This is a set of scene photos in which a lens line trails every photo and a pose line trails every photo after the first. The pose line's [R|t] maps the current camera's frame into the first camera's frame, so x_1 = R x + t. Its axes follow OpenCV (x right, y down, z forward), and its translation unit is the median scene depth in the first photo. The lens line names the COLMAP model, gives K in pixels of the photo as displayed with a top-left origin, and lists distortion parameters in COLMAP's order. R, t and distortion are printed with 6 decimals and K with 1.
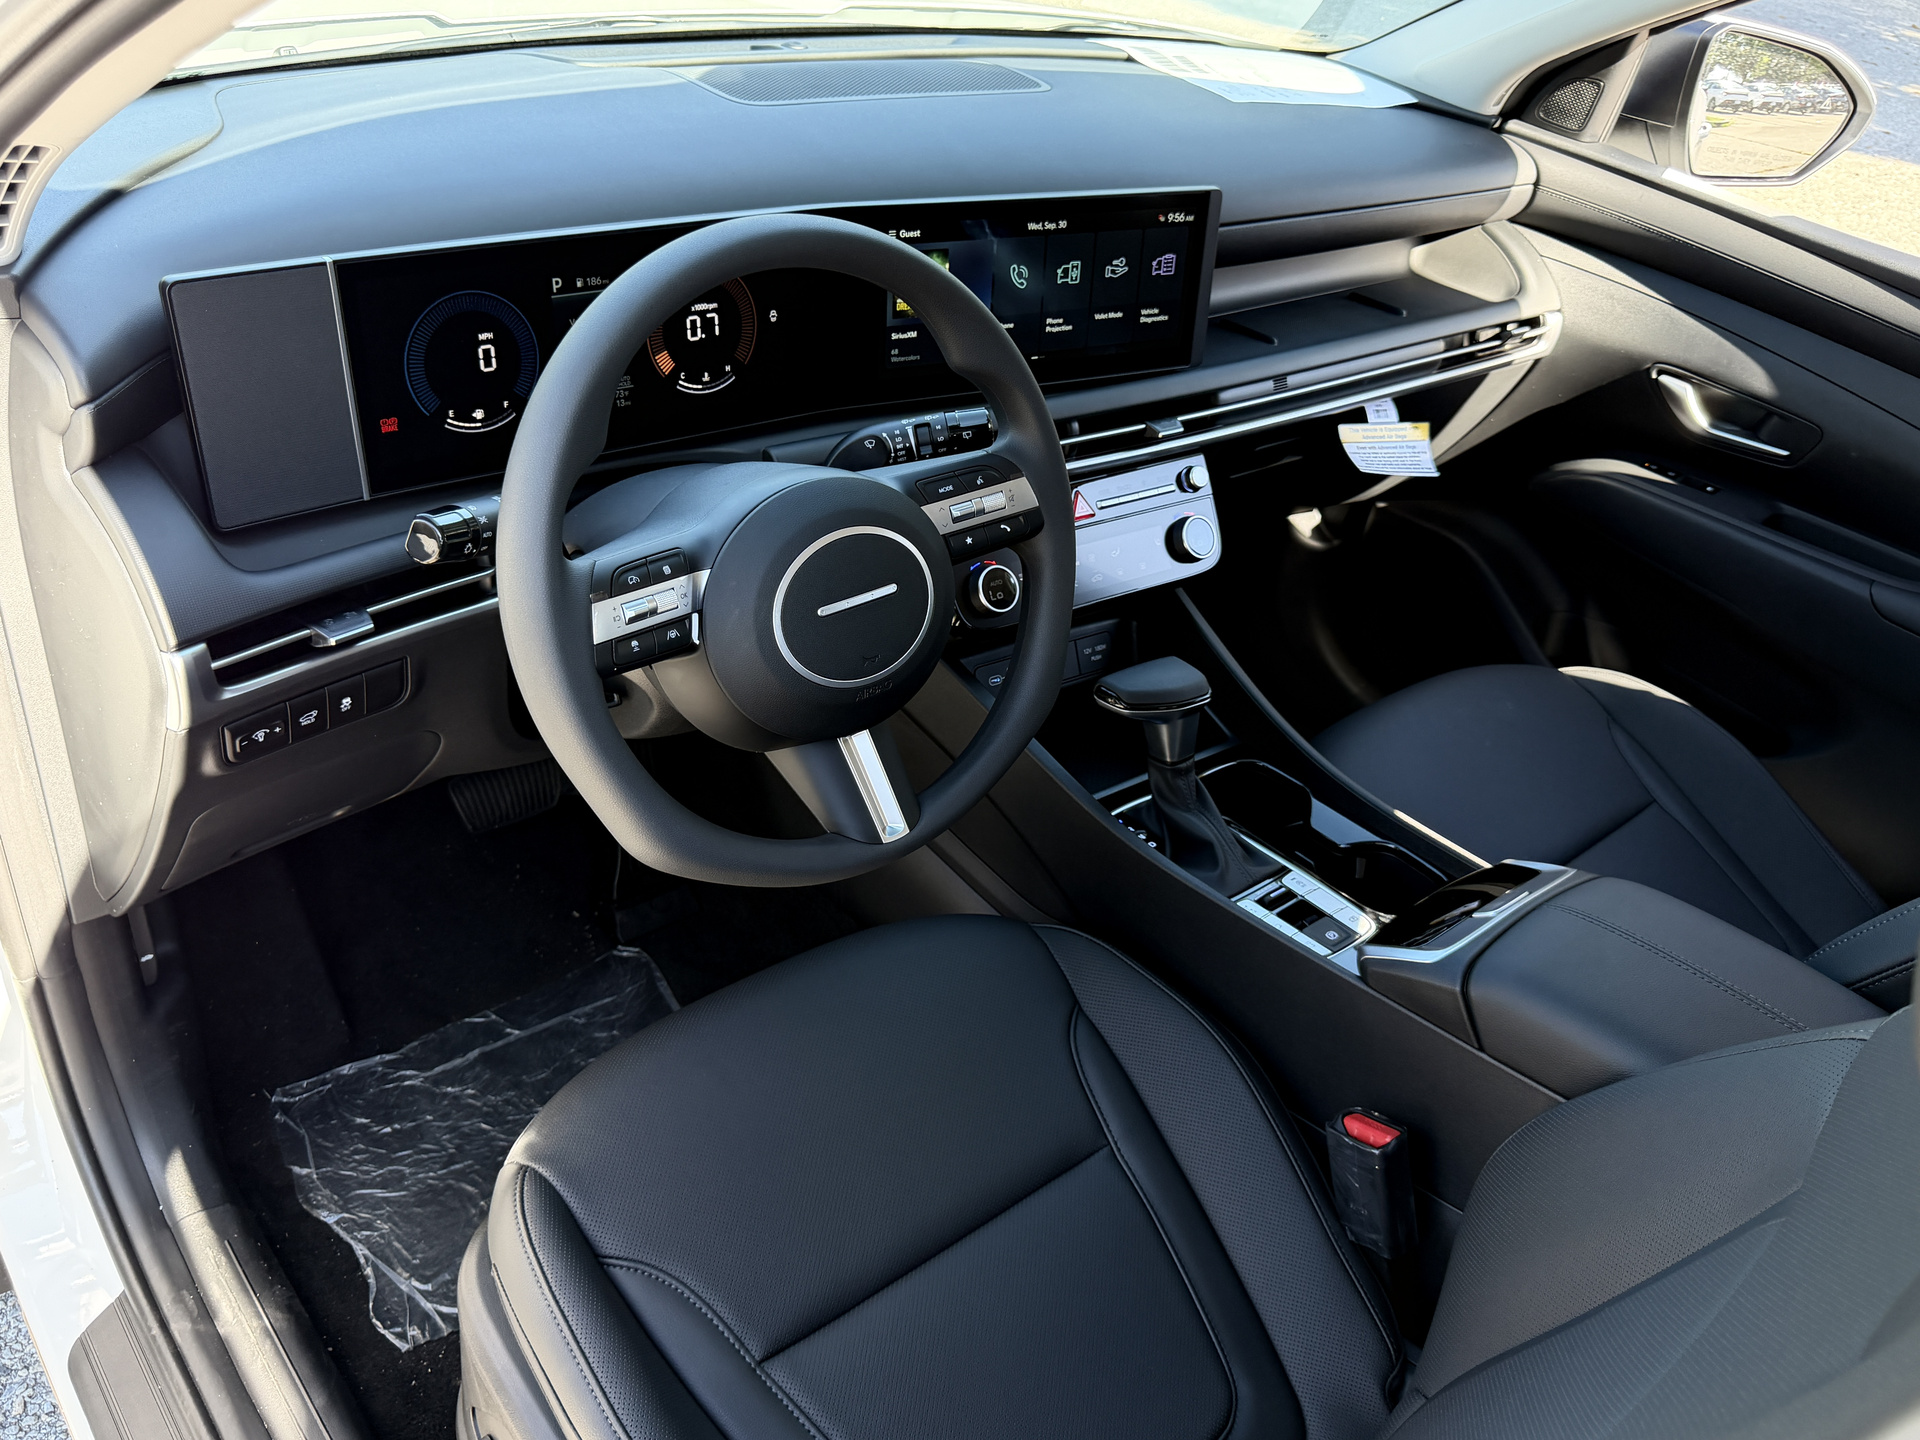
lens RADIAL K [[1504.6, 0, 958.2], [0, 1504.6, 725.4], [0, 0, 1]] dist [0.168849, -0.359889]
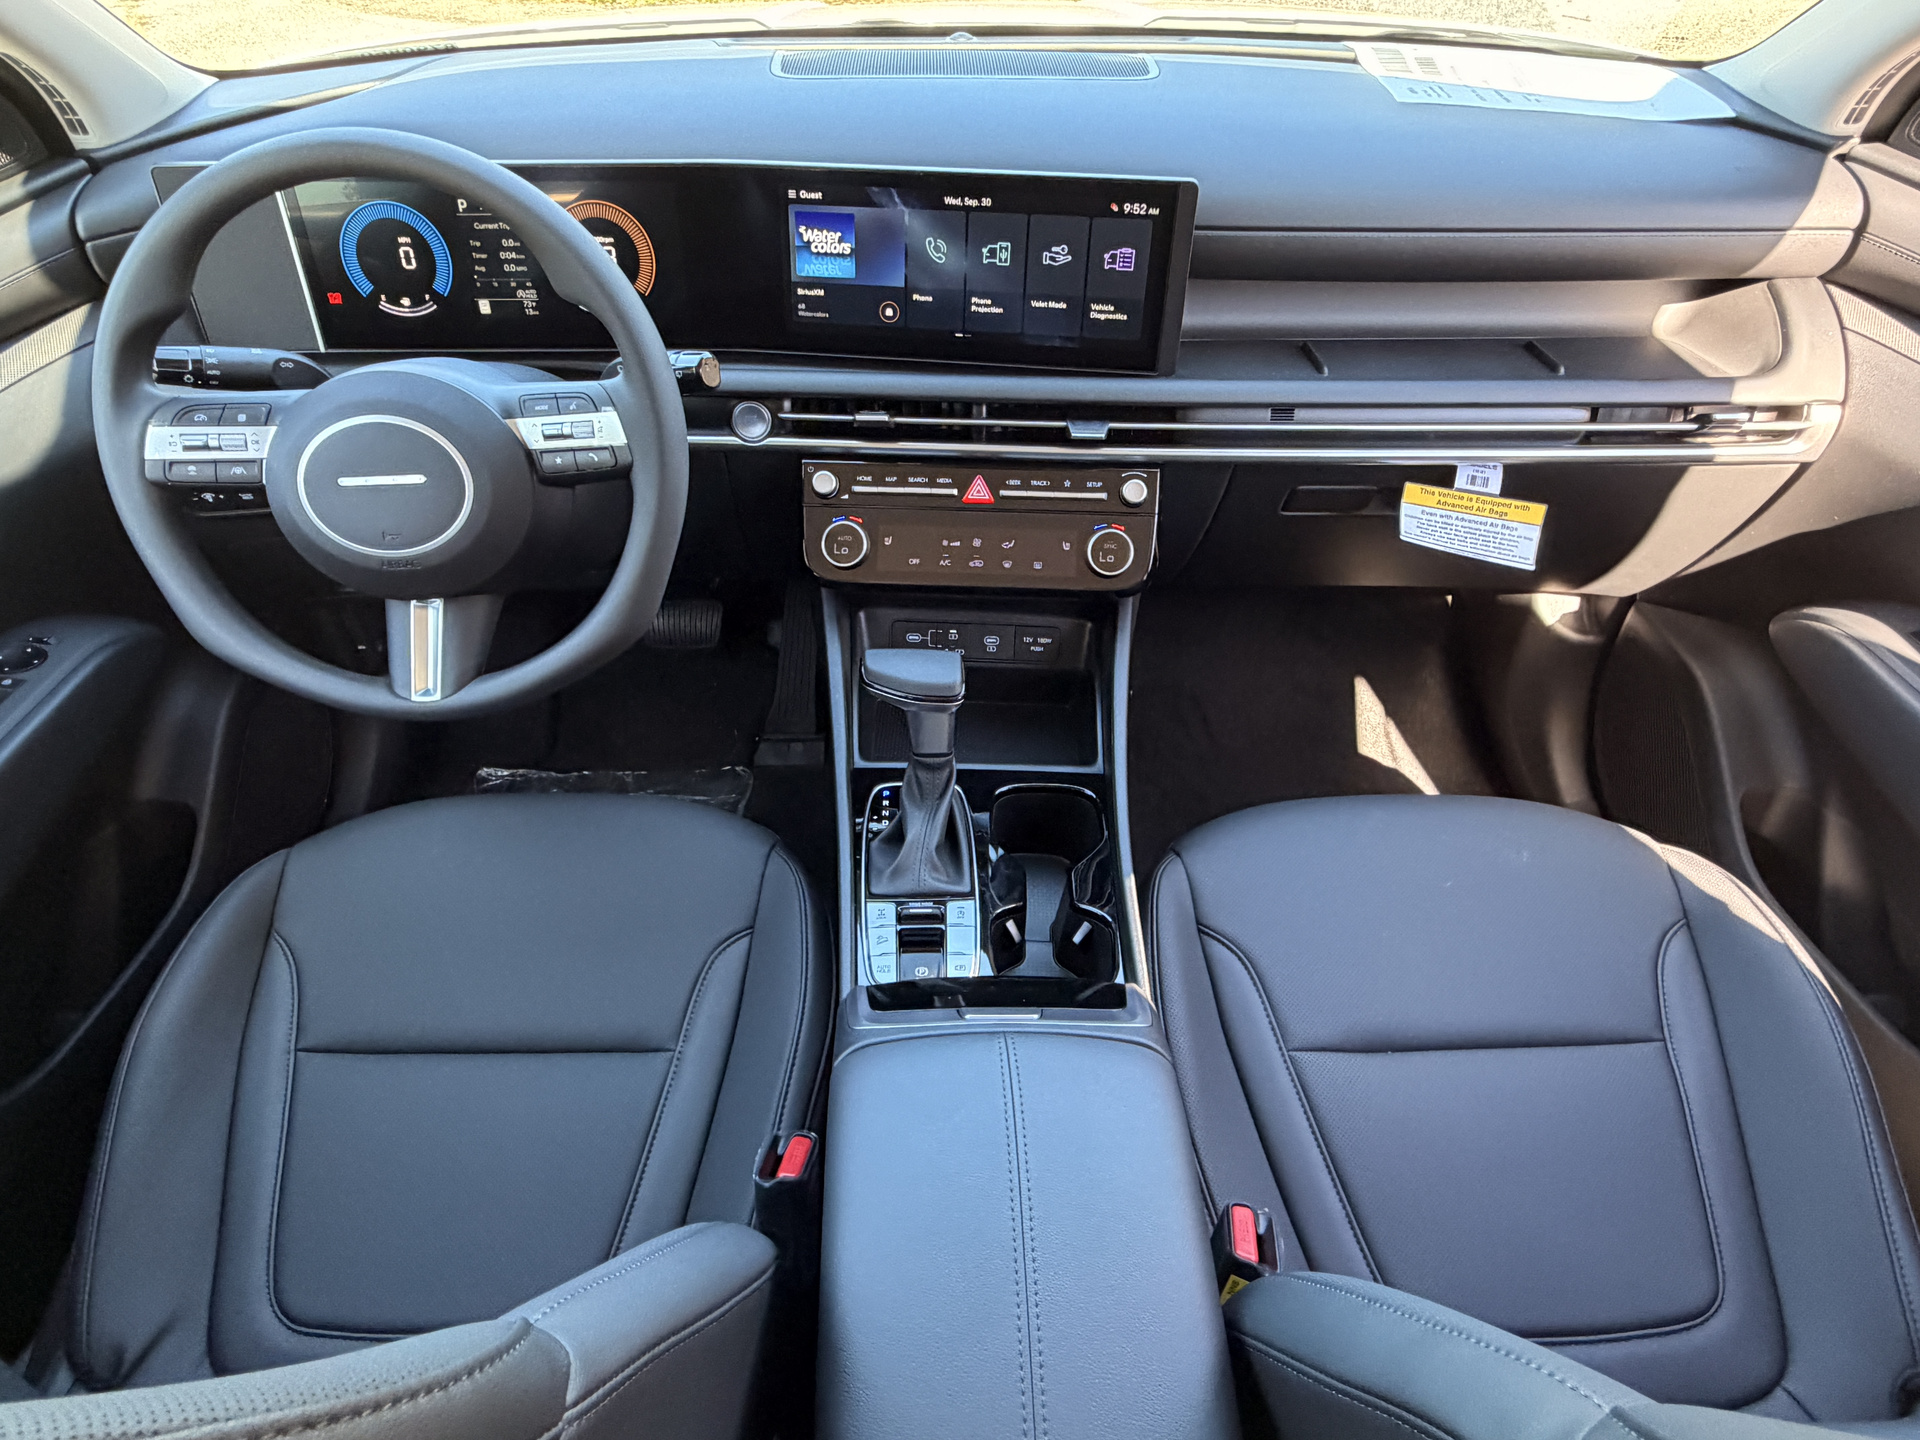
lens RADIAL K [[1131.9, 0, 938.2], [0, 1131.9, 727.3], [0, 0, 1]] dist [-0.000275, 0.002253]
pose [[0.764466, 0.320675, -0.559248, 0.548264], [-0.279730, 0.946585, 0.160398, -0.111570], [0.580812, 0.033820, 0.813335, 0.385243]]
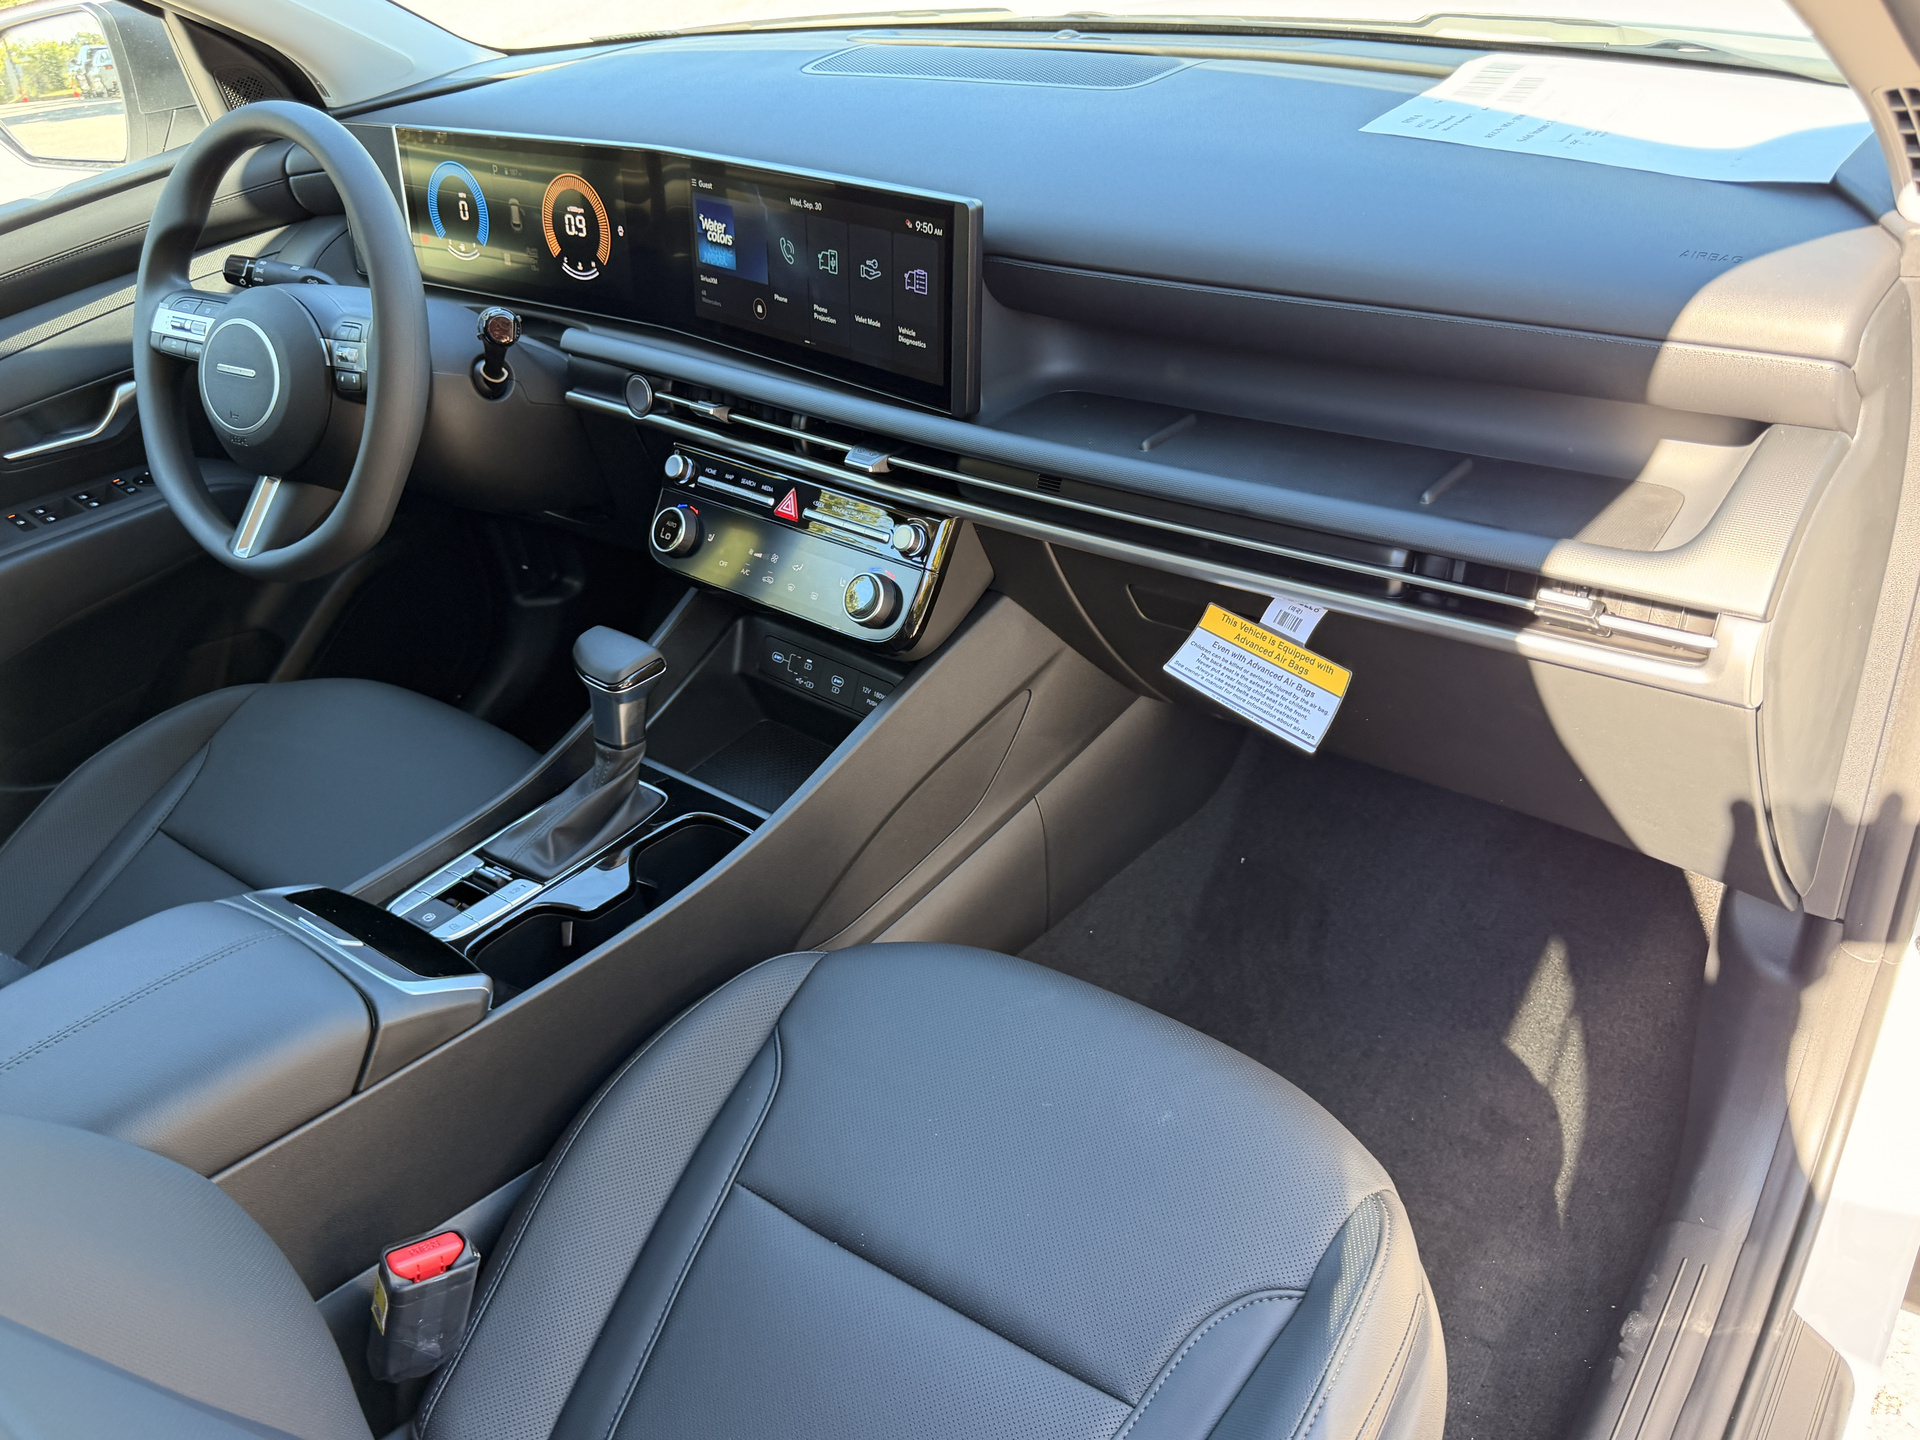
lens RADIAL K [[1504.6, 0, 958.2], [0, 1504.6, 725.4], [0, 0, 1]] dist [0.168849, -0.359889]
pose [[0.210702, 0.407047, -0.888773, 1.025629], [-0.447682, 0.848418, 0.282432, -0.351282], [0.869014, 0.338379, 0.360991, 0.819175]]
